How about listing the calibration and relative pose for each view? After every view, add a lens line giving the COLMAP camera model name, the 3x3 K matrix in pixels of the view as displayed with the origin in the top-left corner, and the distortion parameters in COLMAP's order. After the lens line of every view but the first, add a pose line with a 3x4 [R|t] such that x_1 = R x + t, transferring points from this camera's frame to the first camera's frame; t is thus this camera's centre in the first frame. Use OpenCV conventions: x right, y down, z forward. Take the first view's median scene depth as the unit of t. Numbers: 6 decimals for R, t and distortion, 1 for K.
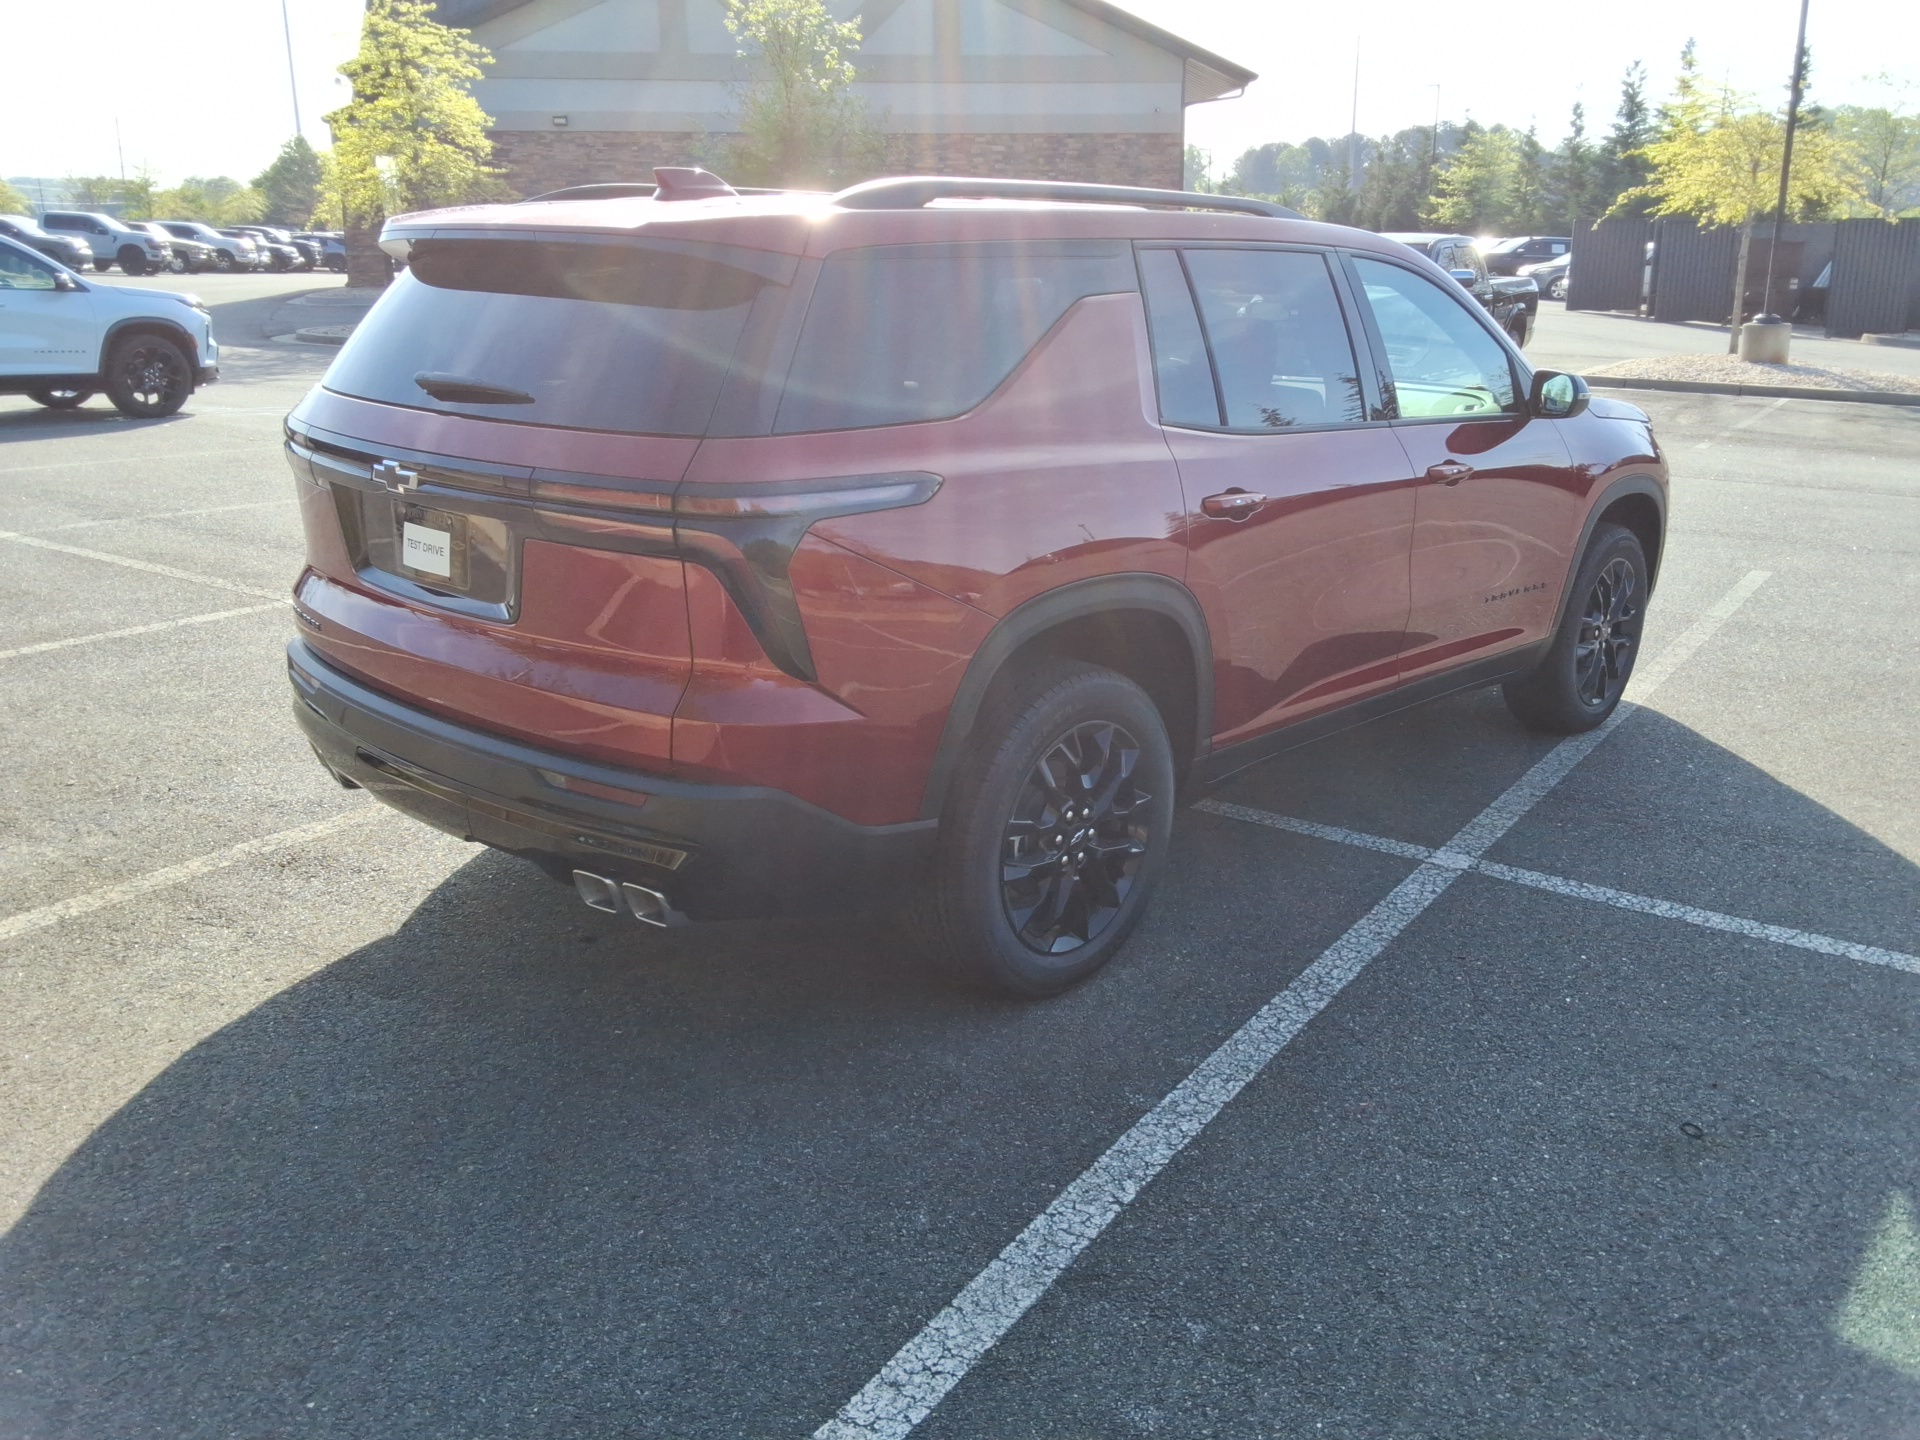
lens RADIAL K [[1528.9, 0, 982.4], [0, 1528.9, 707.5], [0, 0, 1]] dist [0.118743, -0.181894]
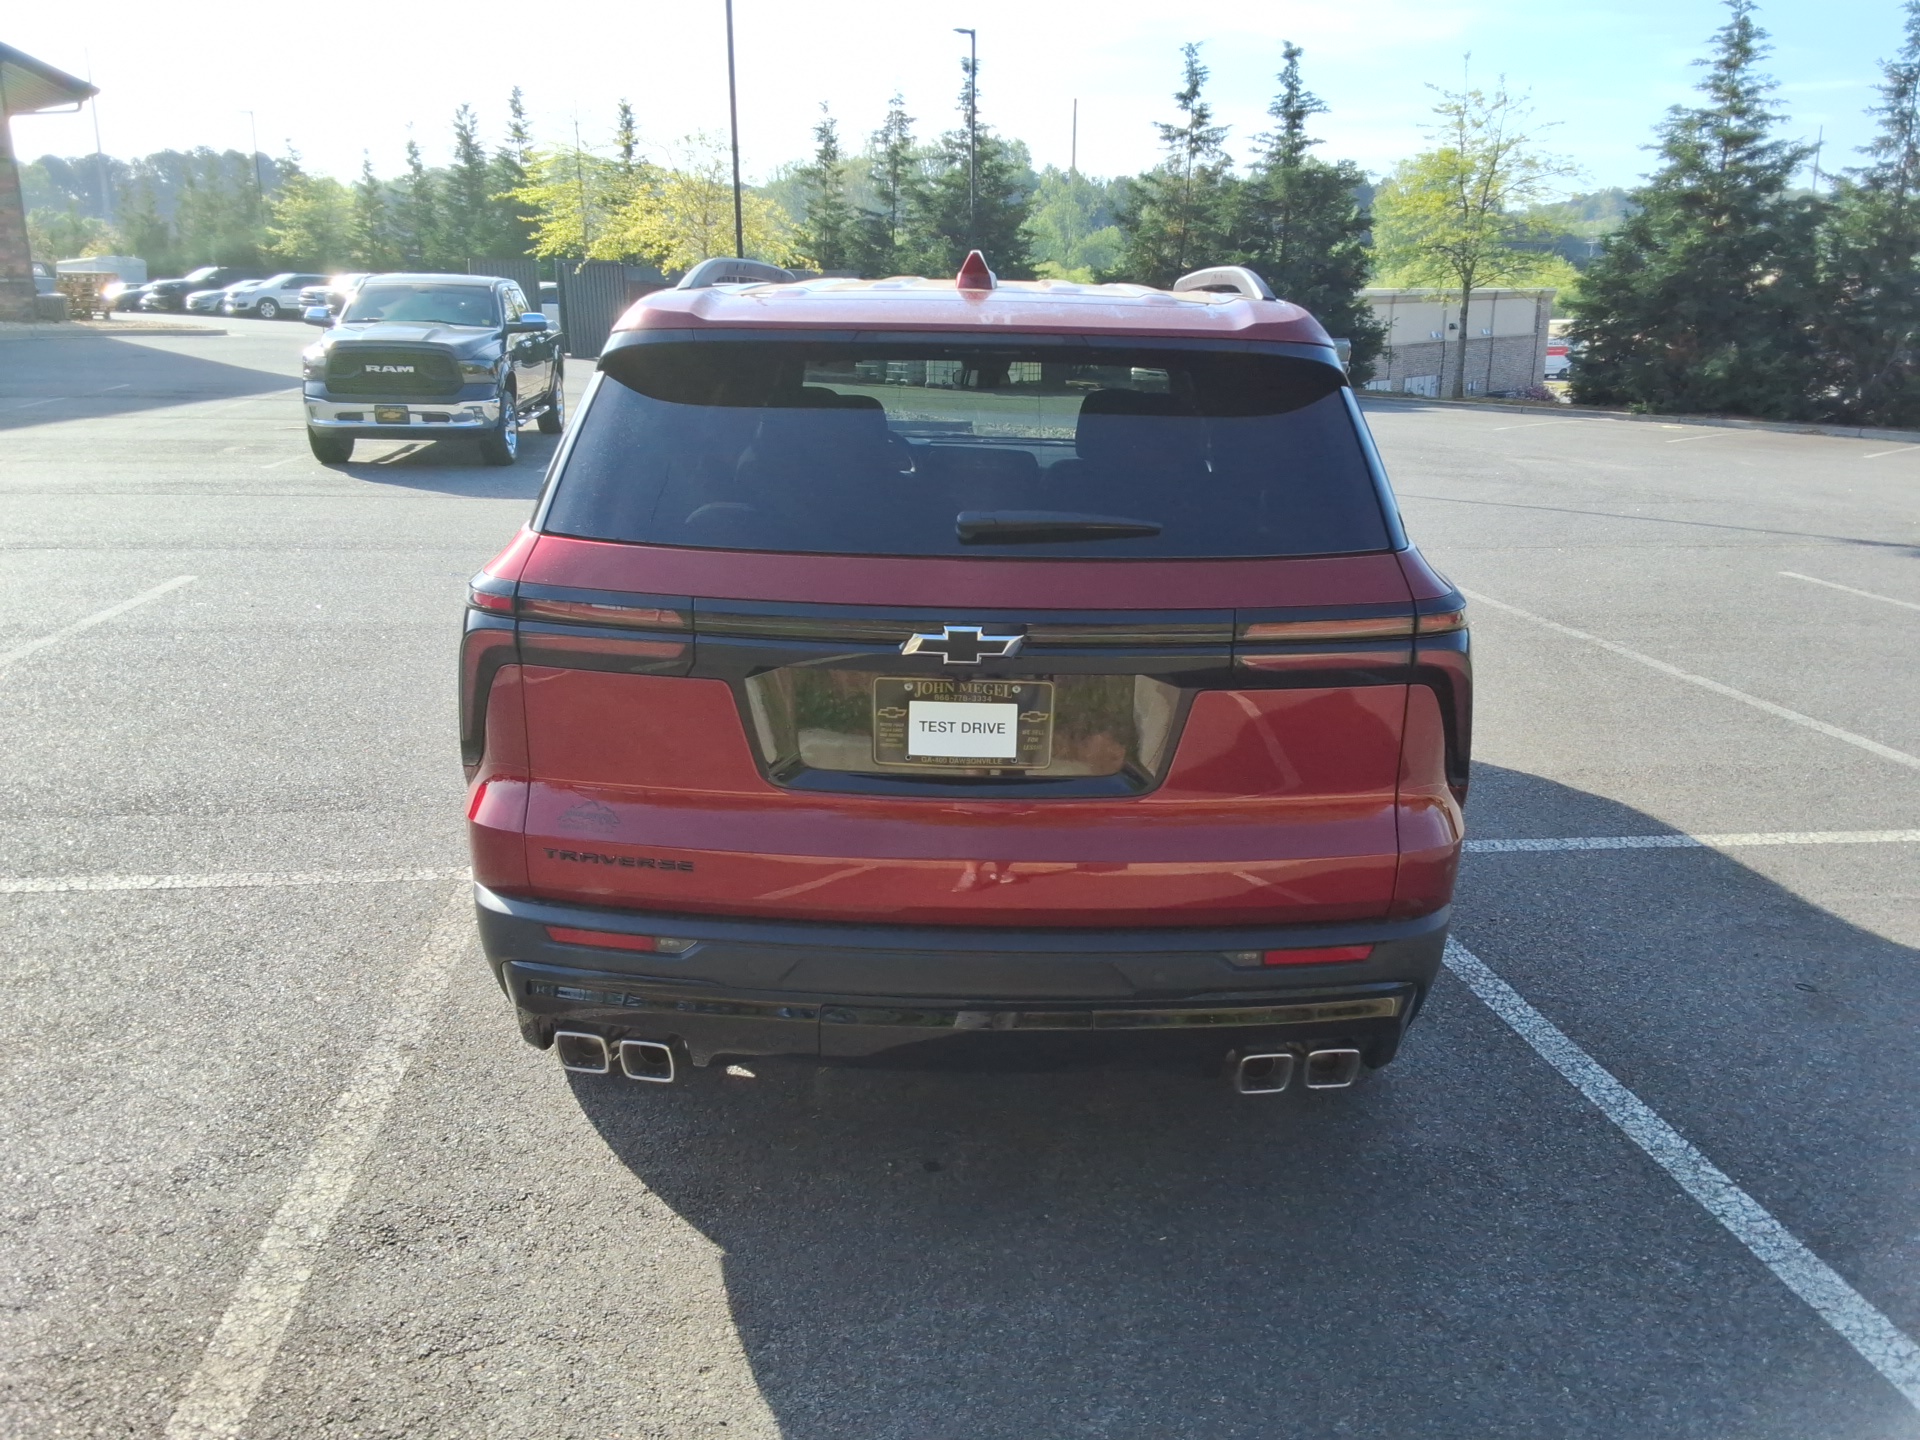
lens RADIAL K [[1528.9, 0, 982.4], [0, 1528.9, 707.5], [0, 0, 1]] dist [0.118743, -0.181894]
pose [[0.749569, -0.169042, 0.639977, -0.050236], [0.181544, 0.982268, 0.046822, -0.008746], [-0.636544, 0.081088, 0.766966, 0.022897]]
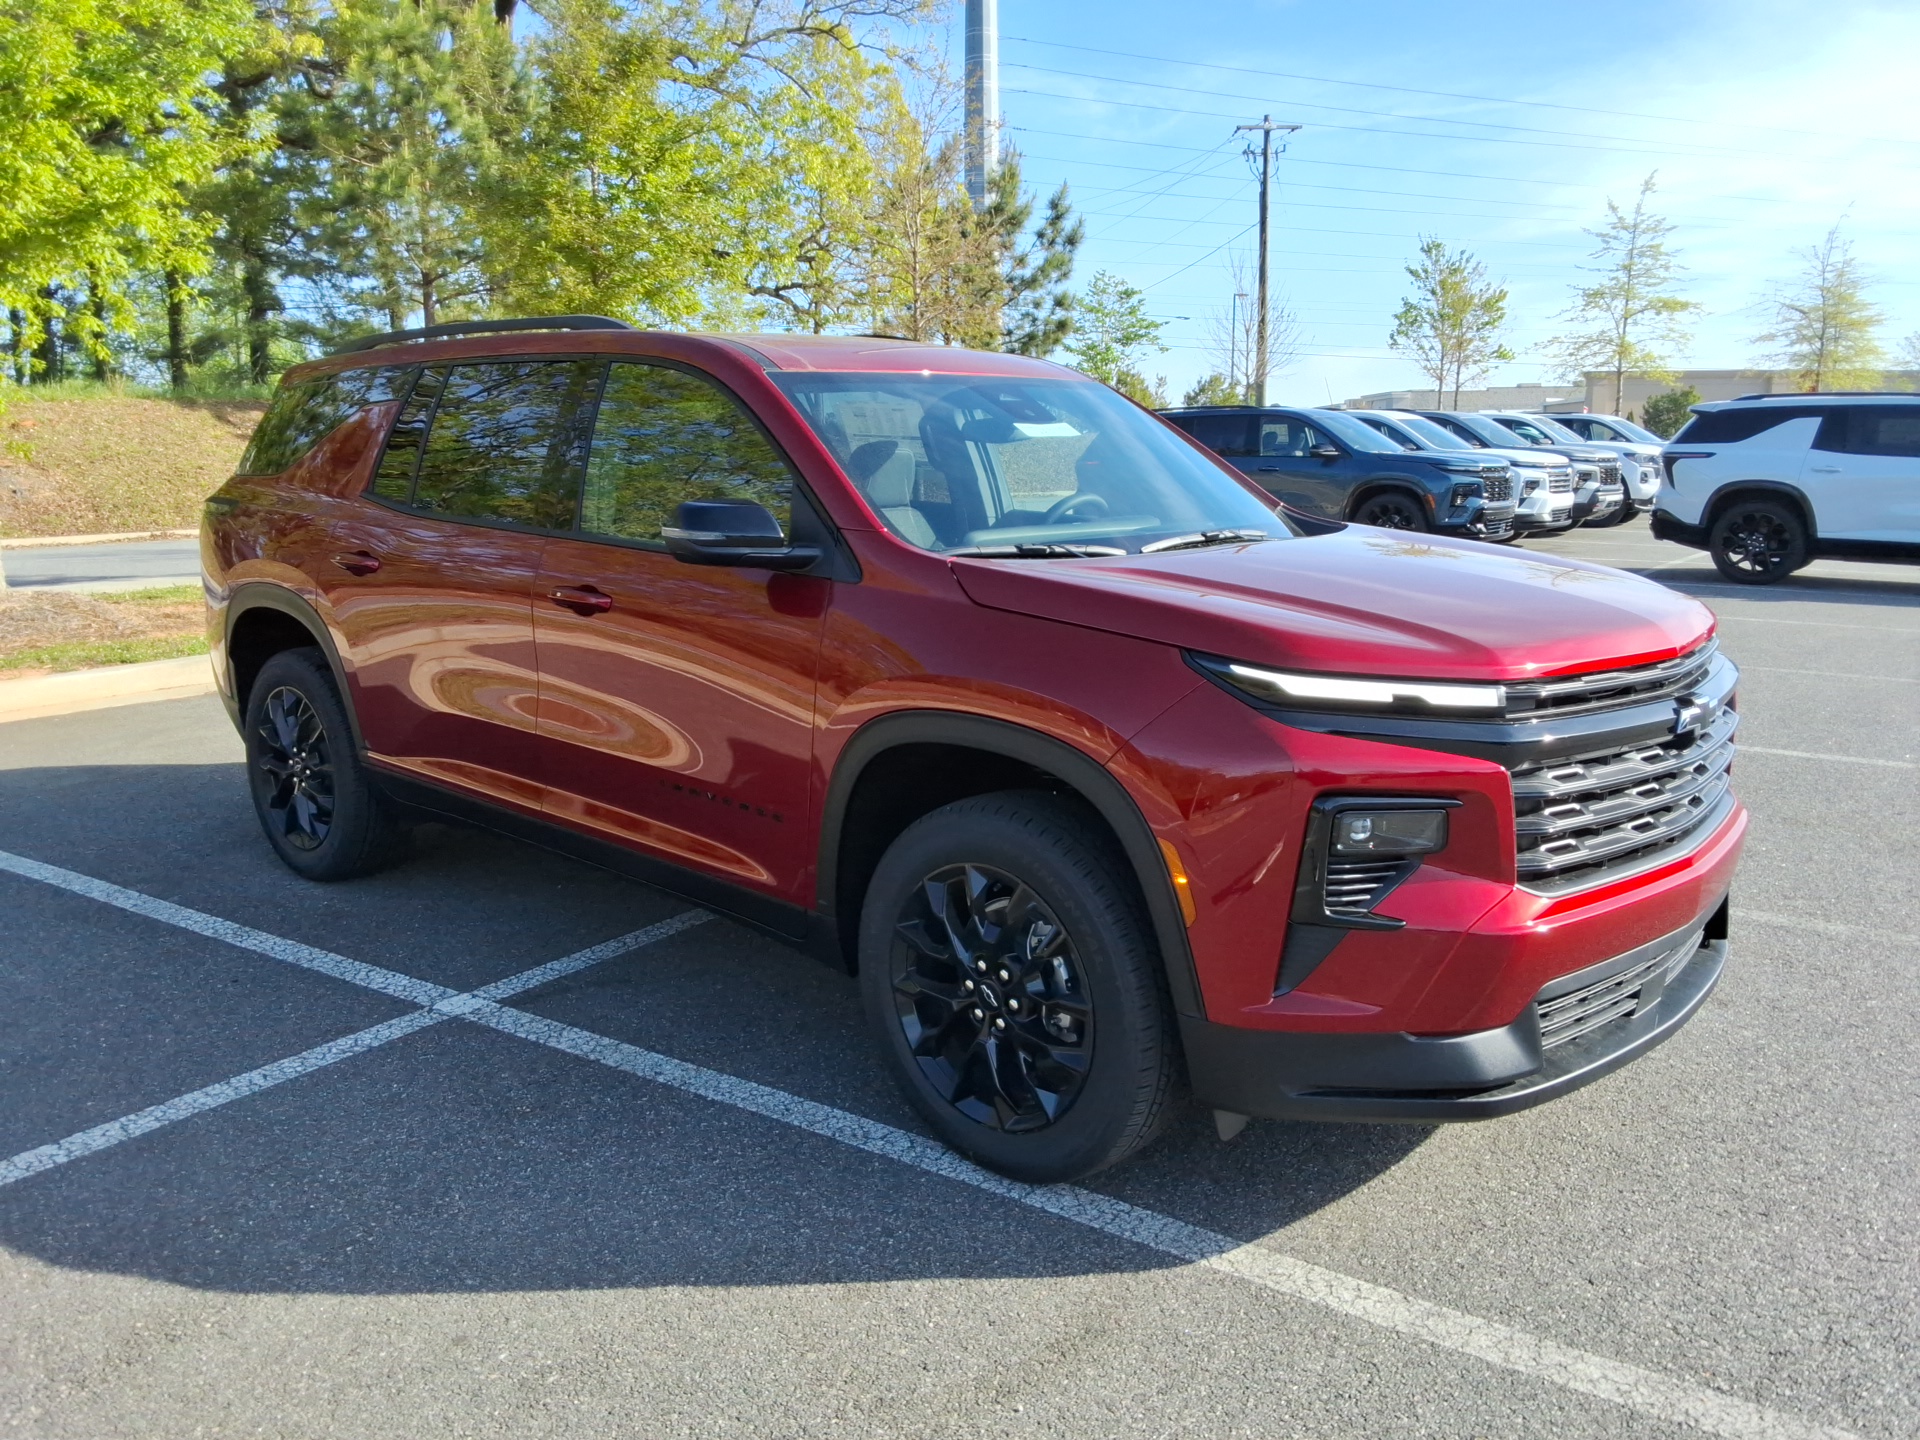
lens RADIAL K [[1528.9, 0, 982.4], [0, 1528.9, 707.5], [0, 0, 1]] dist [0.118743, -0.181894]
pose [[-0.002792, 0.156213, -0.987719, 0.096480], [-0.275547, 0.949366, 0.150926, -0.023735], [0.961284, 0.272585, 0.040394, 0.099216]]
